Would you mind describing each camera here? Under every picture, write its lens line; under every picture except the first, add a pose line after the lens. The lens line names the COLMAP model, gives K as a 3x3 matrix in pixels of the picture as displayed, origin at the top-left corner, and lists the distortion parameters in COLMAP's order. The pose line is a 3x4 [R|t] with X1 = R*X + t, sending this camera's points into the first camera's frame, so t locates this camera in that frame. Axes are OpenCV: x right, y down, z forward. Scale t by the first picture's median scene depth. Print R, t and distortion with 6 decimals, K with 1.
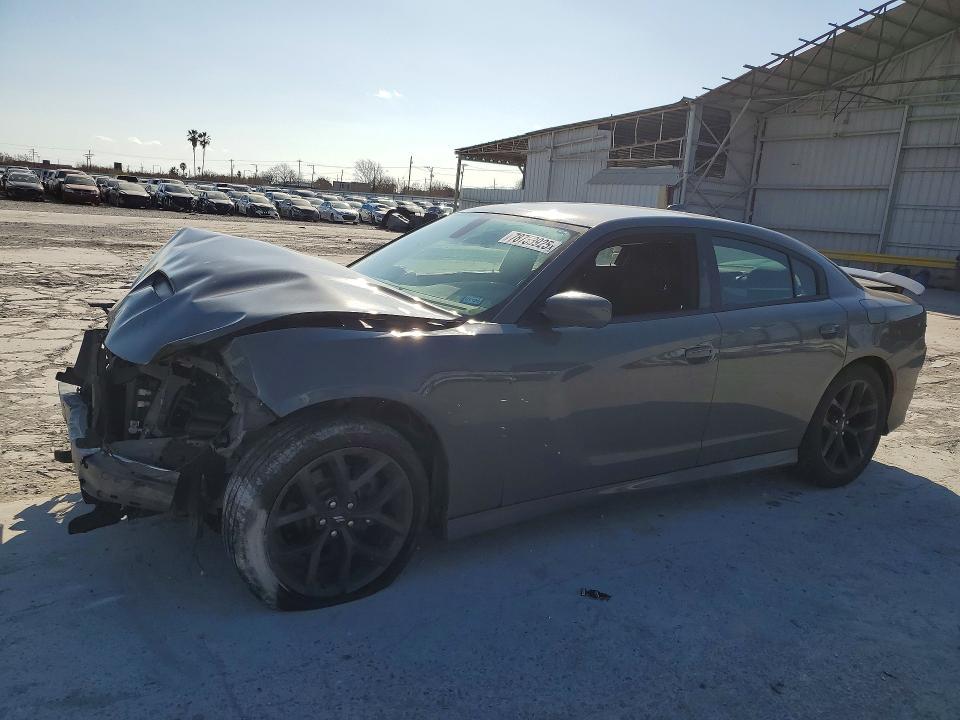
lens RADIAL K [[795.7, 0, 480.0], [0, 795.7, 360.0], [0, 0, 1]] dist [0.011010, 0.005845]
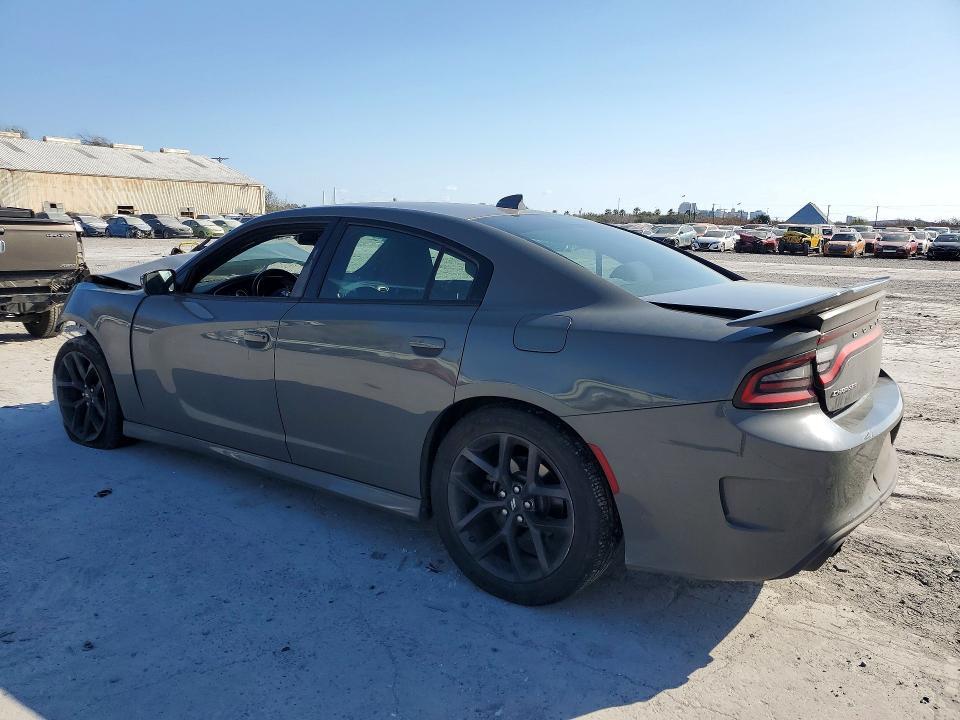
lens RADIAL K [[805.0, 0, 480.0], [0, 805.0, 360.0], [0, 0, 1]] dist [0.002099, 0.001409]
pose [[0.307818, 0.086776, -0.947480, 1.249916], [-0.173687, 0.984224, 0.033714, -0.060205], [0.935458, 0.154187, 0.318034, 0.888813]]
